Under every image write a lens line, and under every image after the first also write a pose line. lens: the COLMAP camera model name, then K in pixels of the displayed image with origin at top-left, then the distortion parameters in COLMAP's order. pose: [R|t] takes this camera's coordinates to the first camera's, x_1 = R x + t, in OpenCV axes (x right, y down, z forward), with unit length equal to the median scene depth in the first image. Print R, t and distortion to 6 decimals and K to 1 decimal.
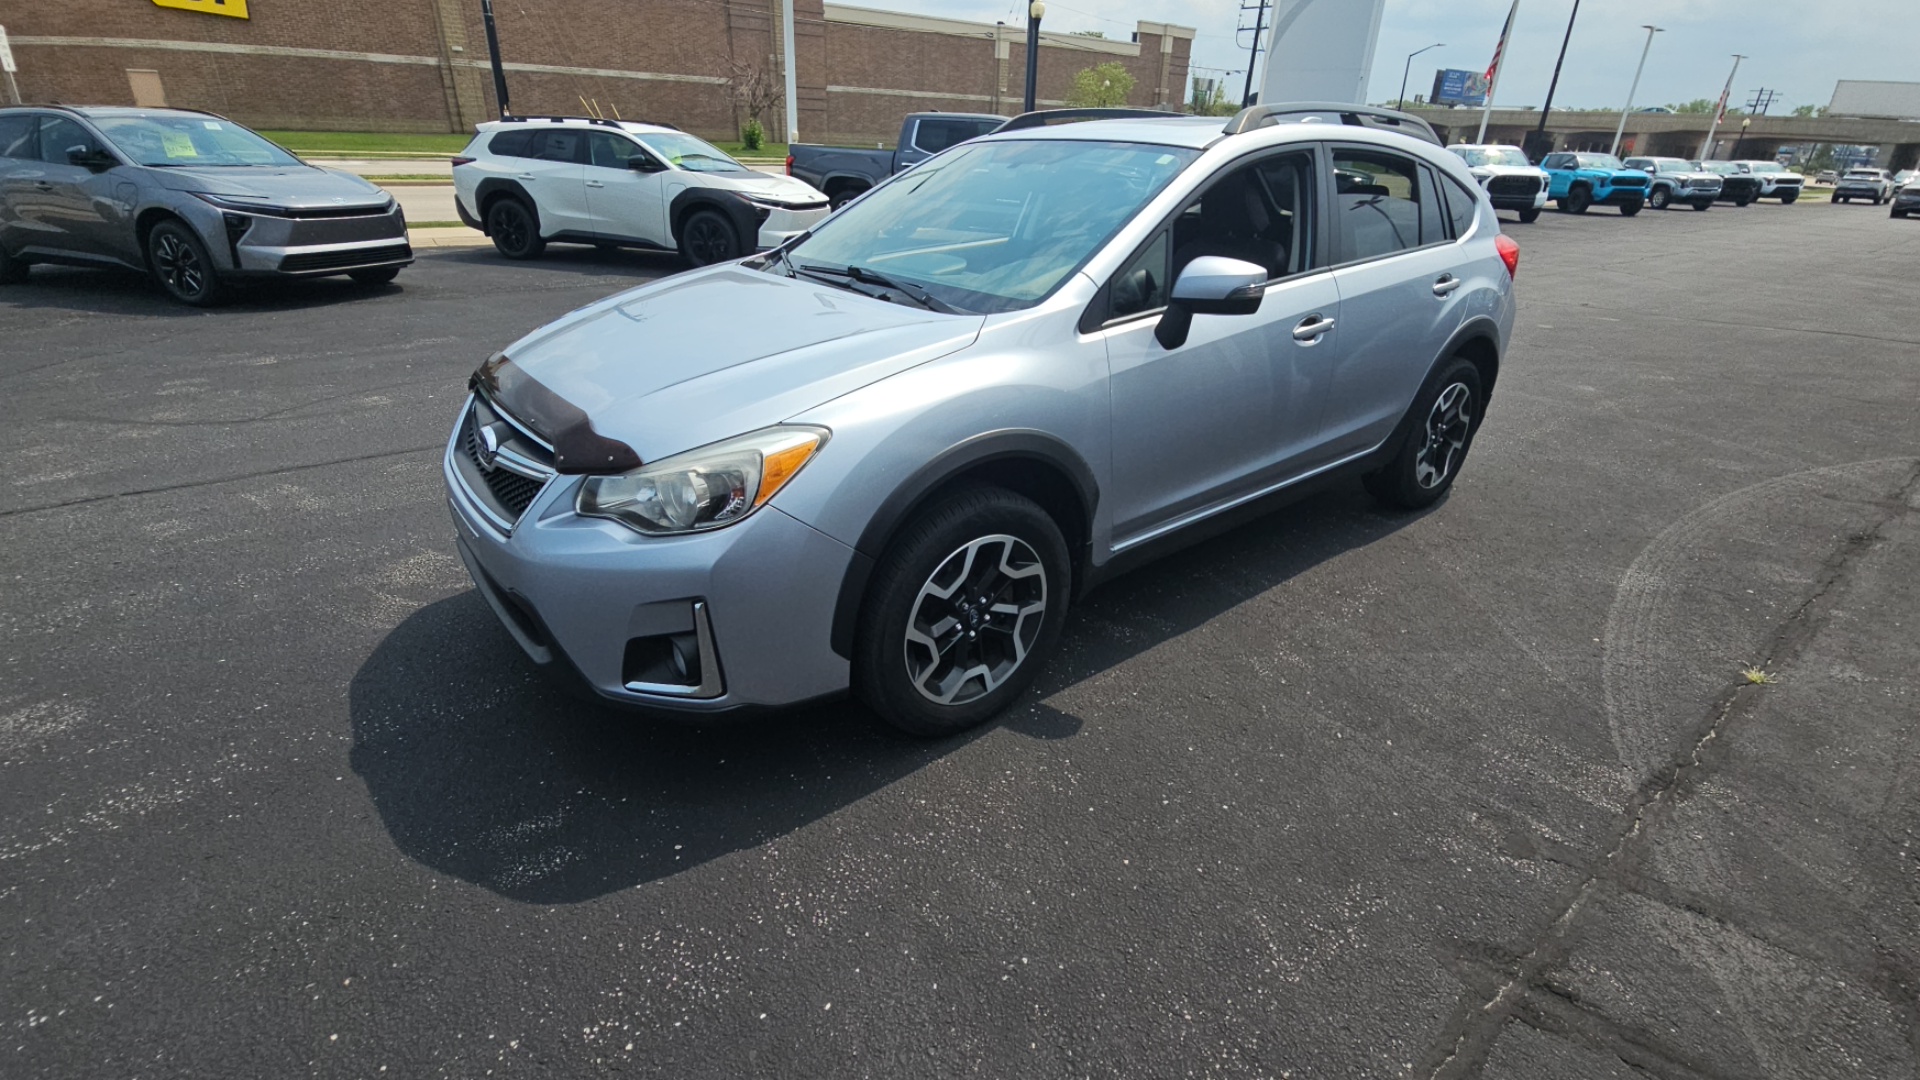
lens RADIAL K [[858.9, 0, 988.7], [0, 858.9, 547.5], [0, 0, 1]] dist [0.009359, -0.007994]
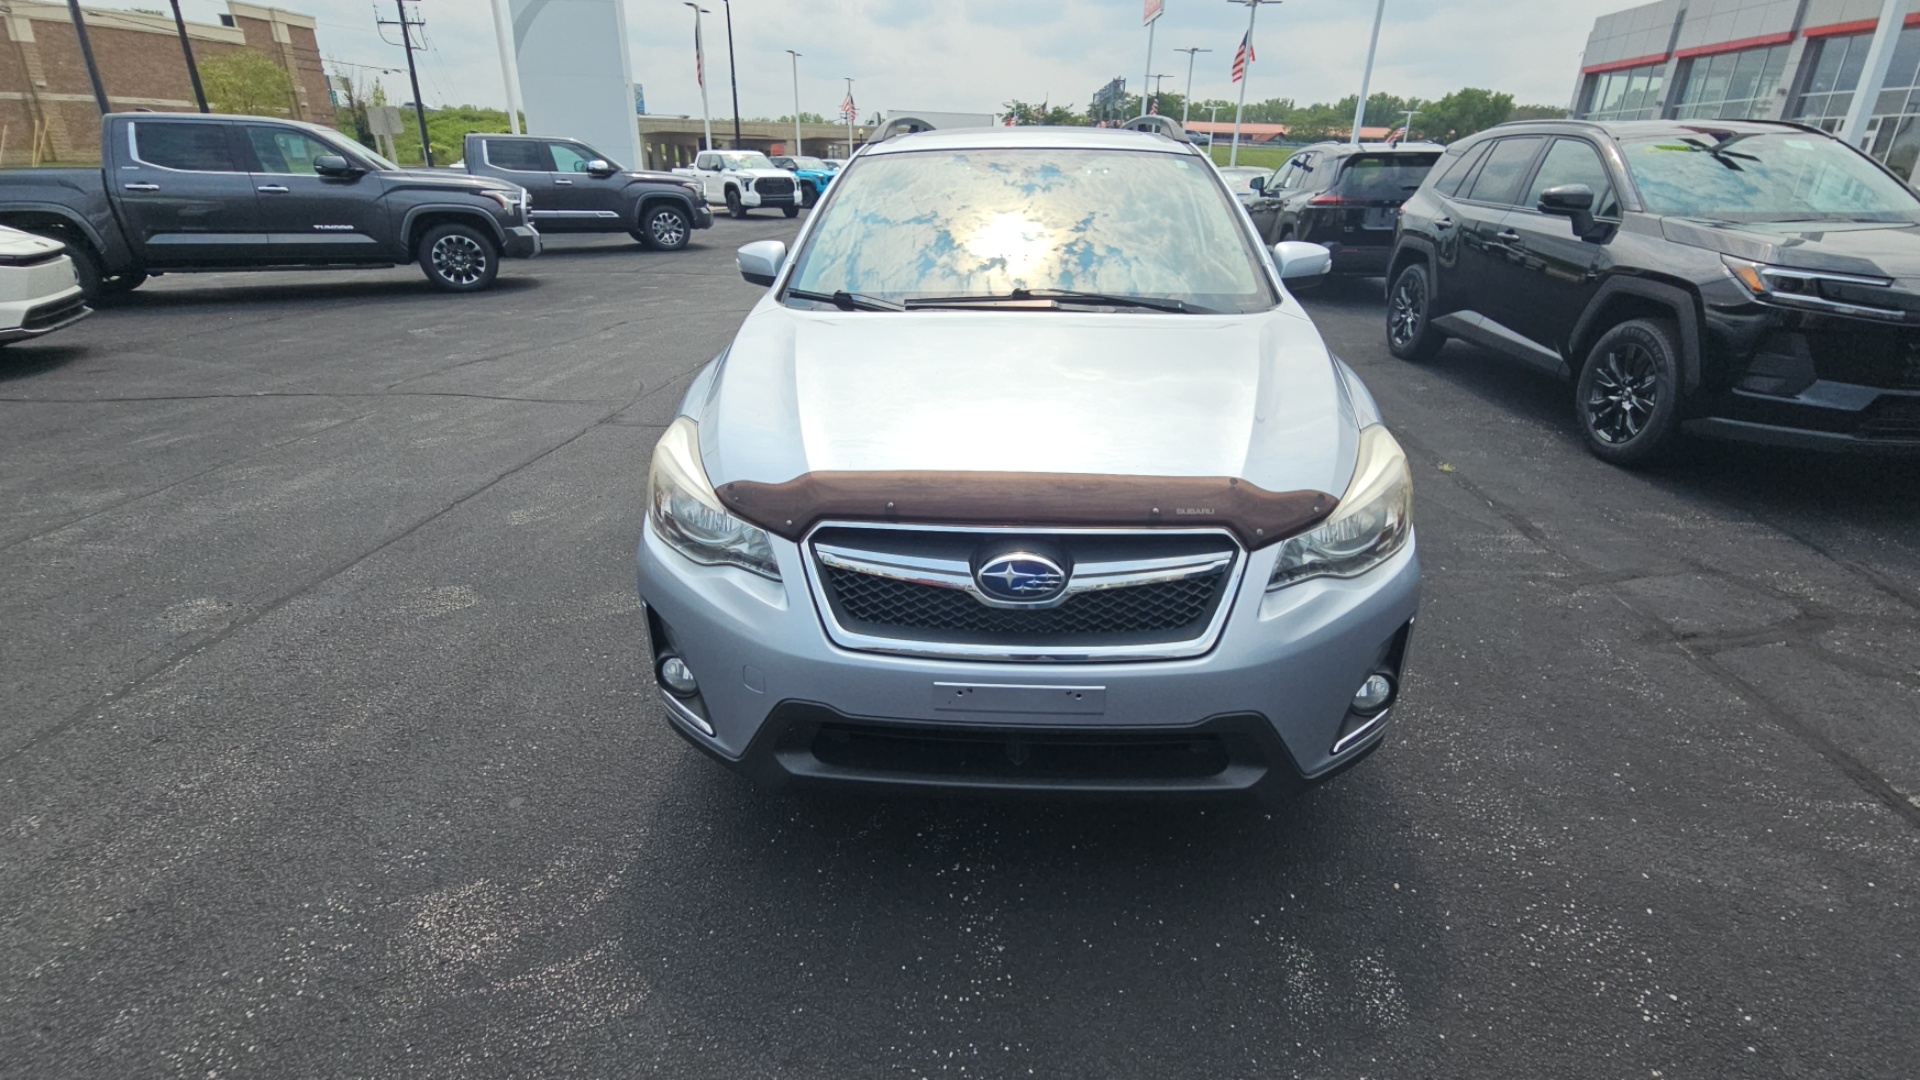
lens RADIAL K [[858.9, 0, 988.6], [0, 858.9, 535.6], [0, 0, 1]] dist [0.009359, -0.007994]
pose [[0.677811, -0.308896, 0.667200, -0.225808], [0.320582, 0.940824, 0.109896, -0.051120], [-0.661664, 0.139404, 0.736727, 0.102803]]
